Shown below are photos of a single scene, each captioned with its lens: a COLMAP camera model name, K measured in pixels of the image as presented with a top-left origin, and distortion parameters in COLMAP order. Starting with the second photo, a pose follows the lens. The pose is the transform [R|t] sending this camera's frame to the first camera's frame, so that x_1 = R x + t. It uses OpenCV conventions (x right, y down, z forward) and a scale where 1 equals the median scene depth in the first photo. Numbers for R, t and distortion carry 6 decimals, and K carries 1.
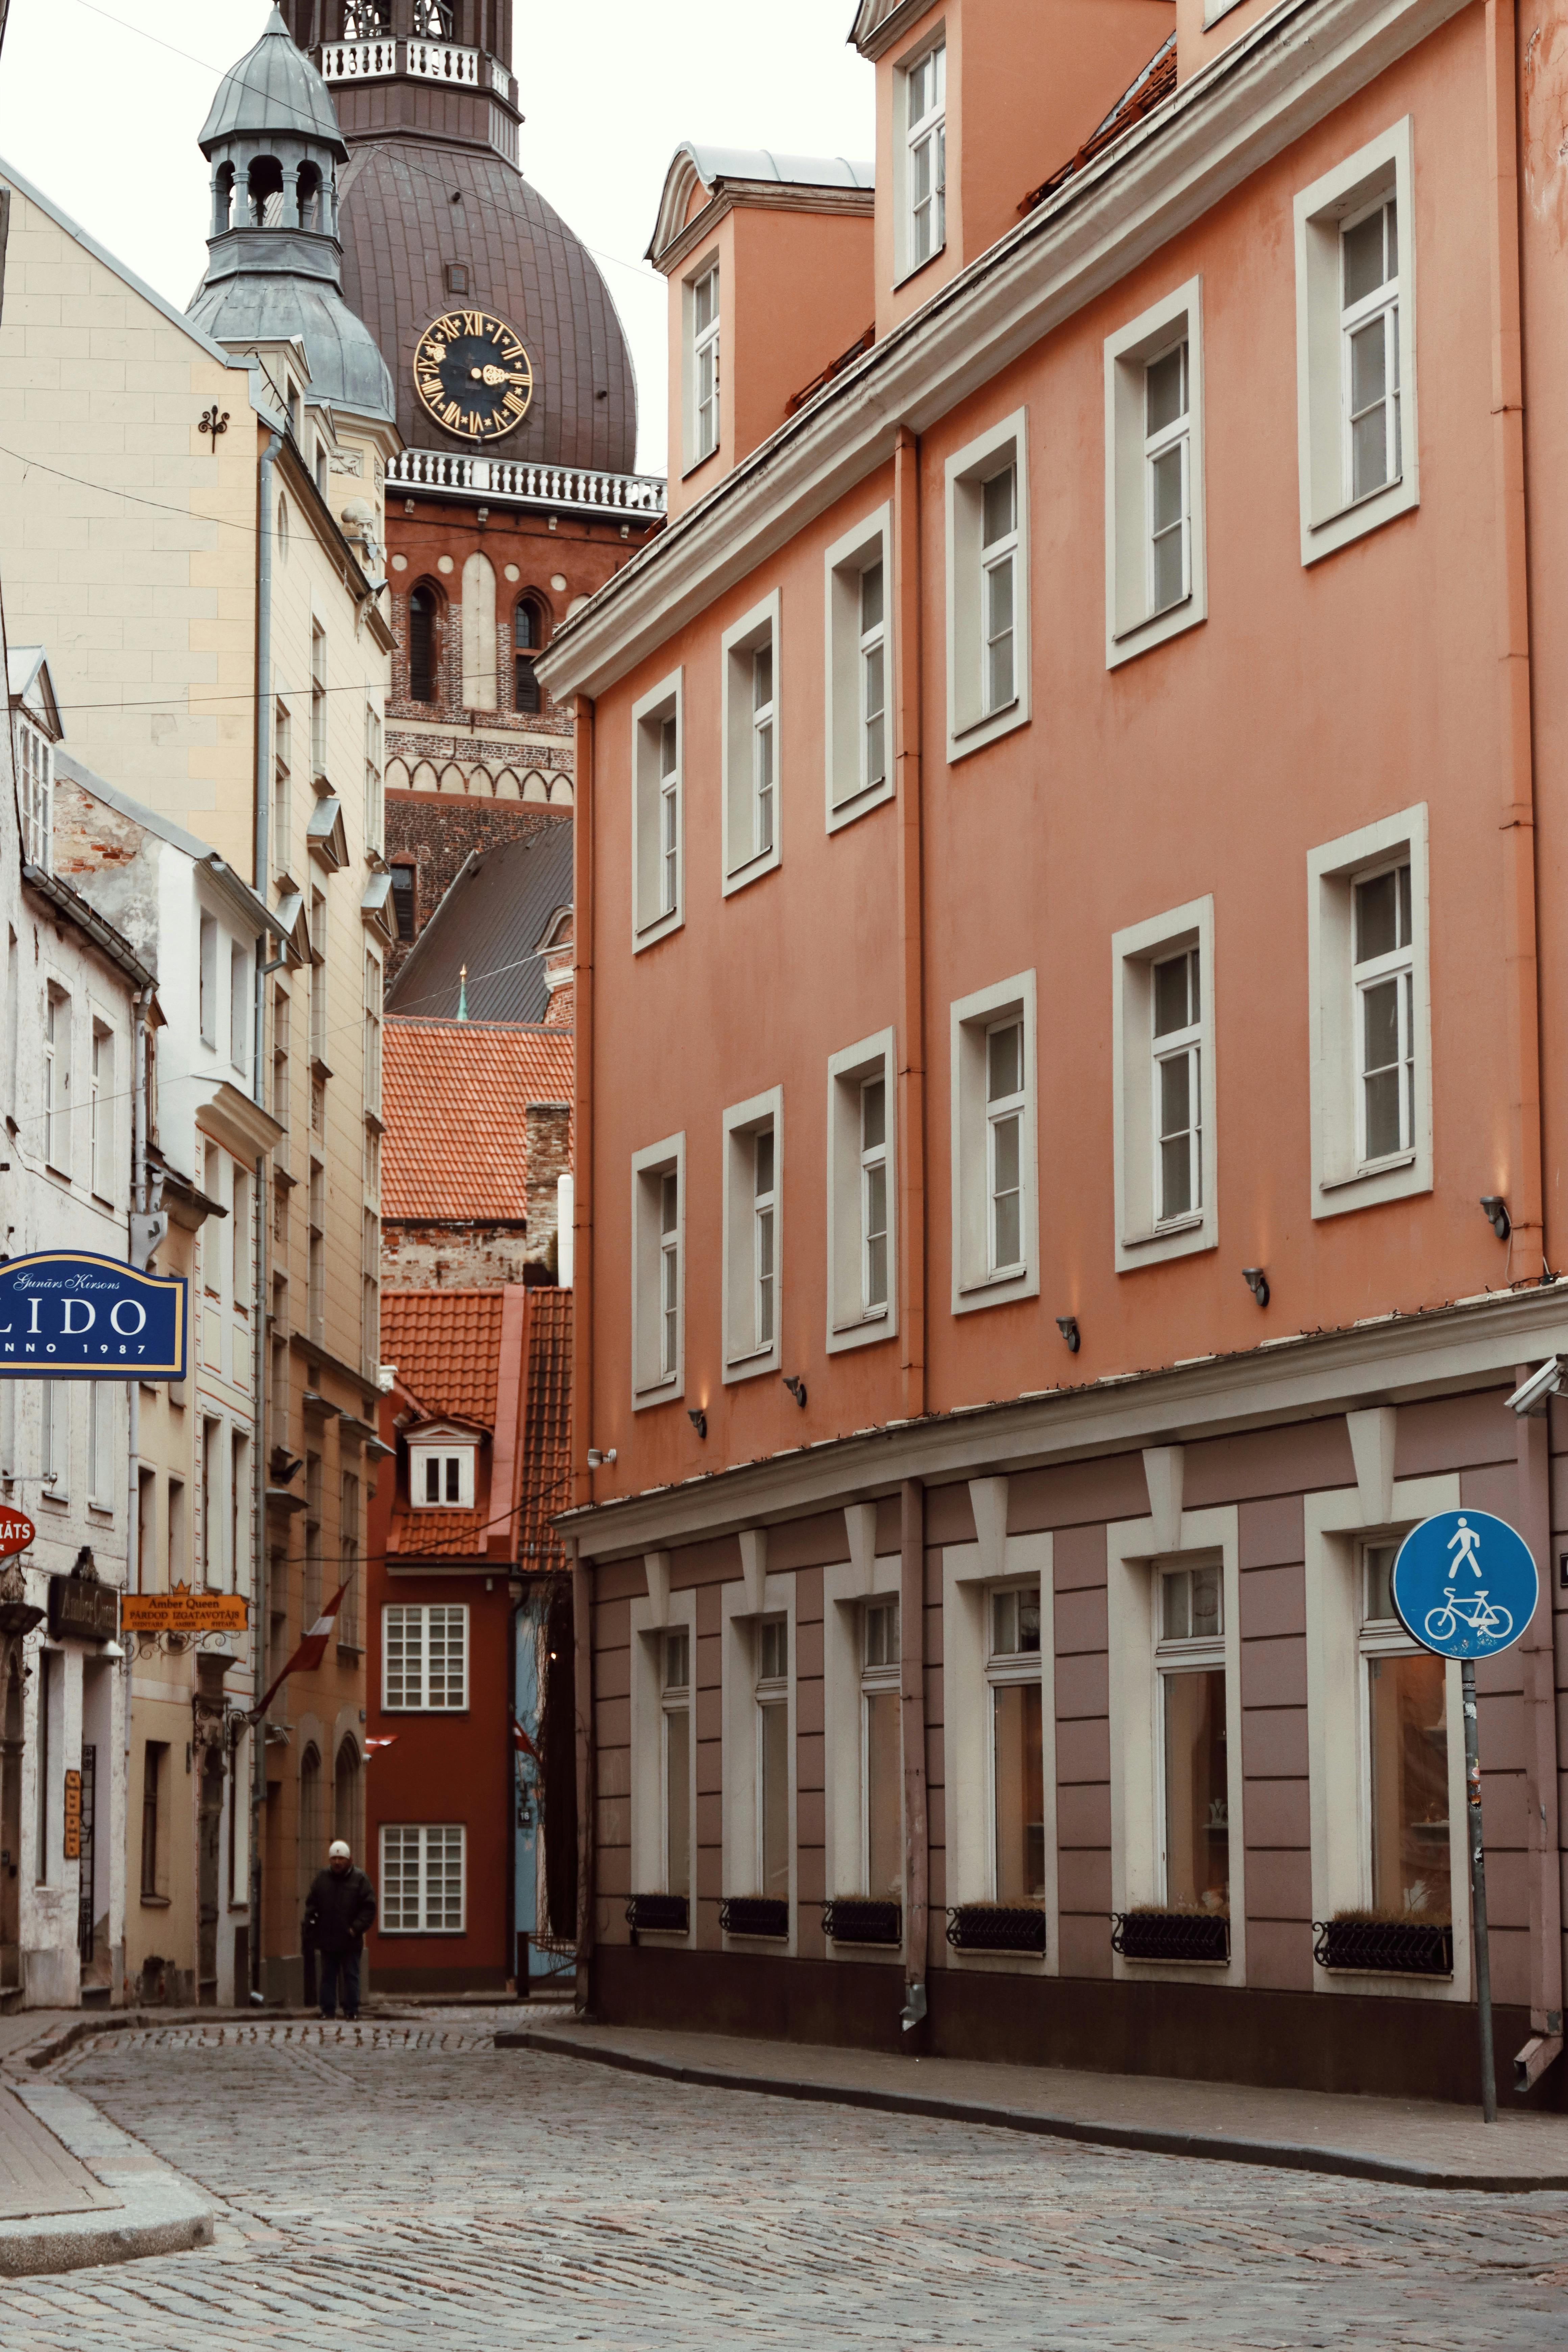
lens RADIAL K [[5495.5, 0, 783.7], [0, 5495.5, 1172.1], [0, 0, 1]] dist [0.119649, 0.000000]
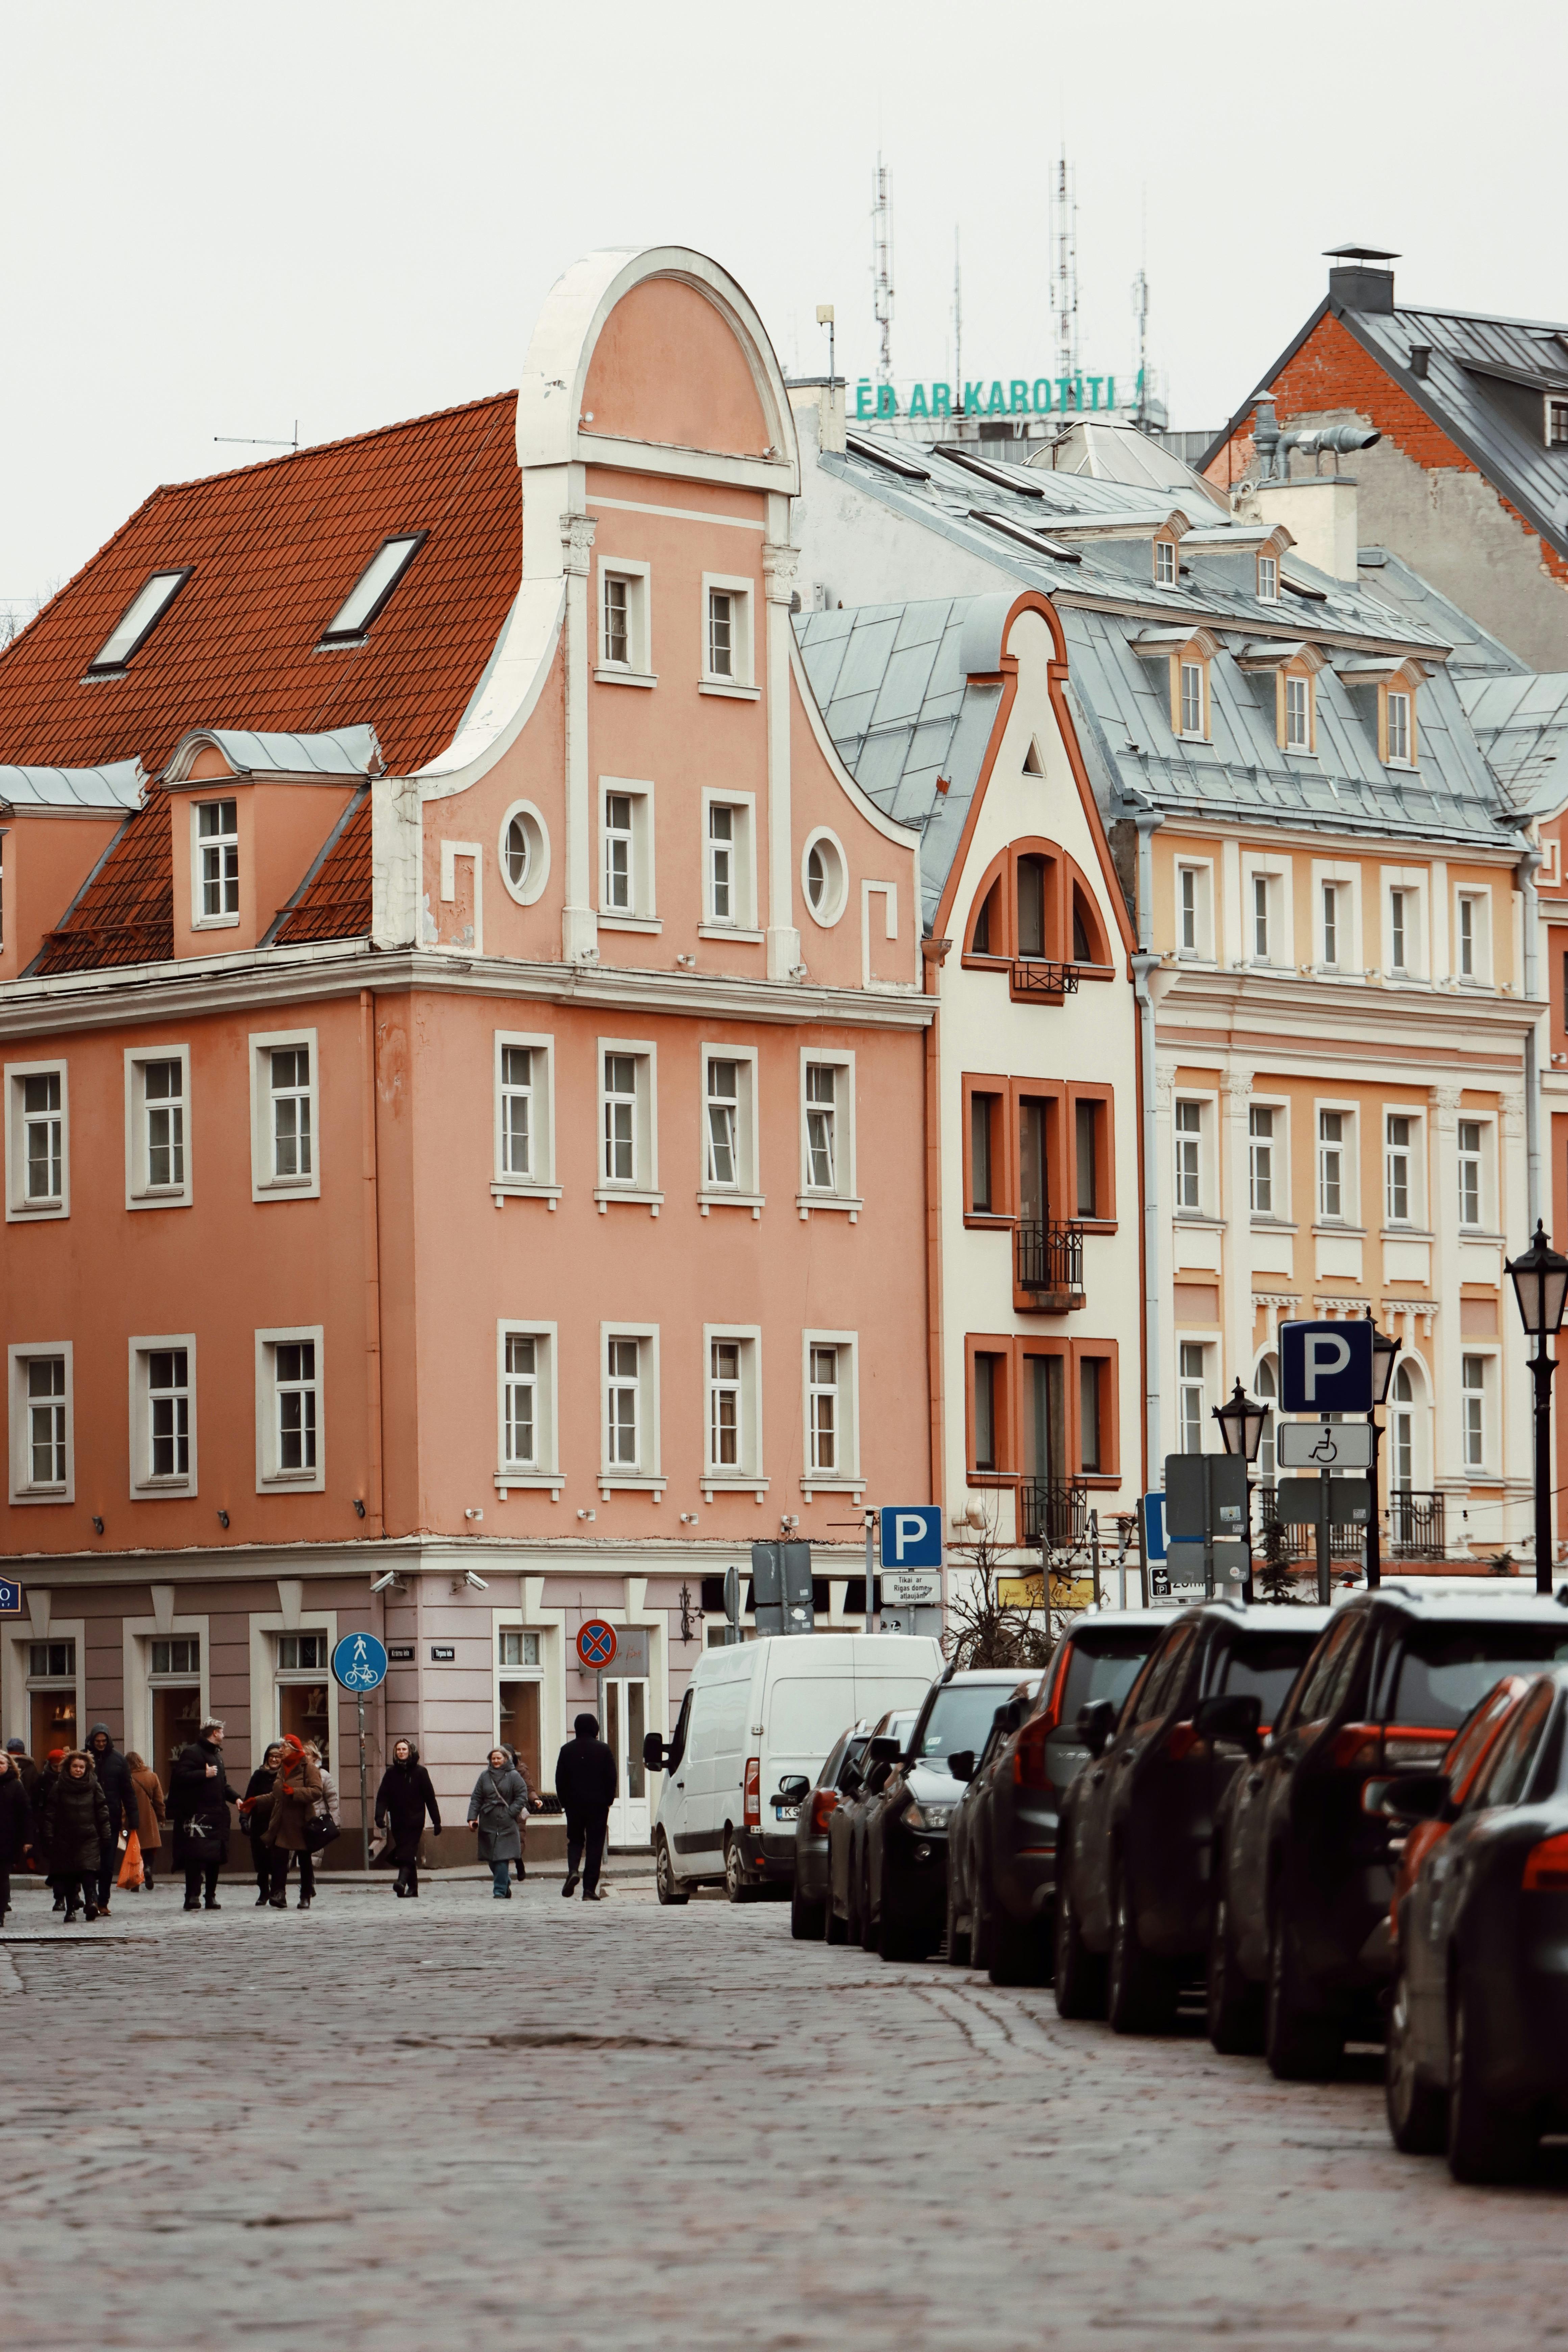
lens RADIAL K [[5495.5, 0, 785.3], [0, 5495.5, 1176.8], [0, 0, 1]] dist [0.119649, 0.000000]
pose [[0.954133, 0.022175, 0.298560, -0.381097], [-0.025685, 0.999639, 0.007837, -0.146800], [-0.298279, -0.015146, 0.954359, -1.250516]]
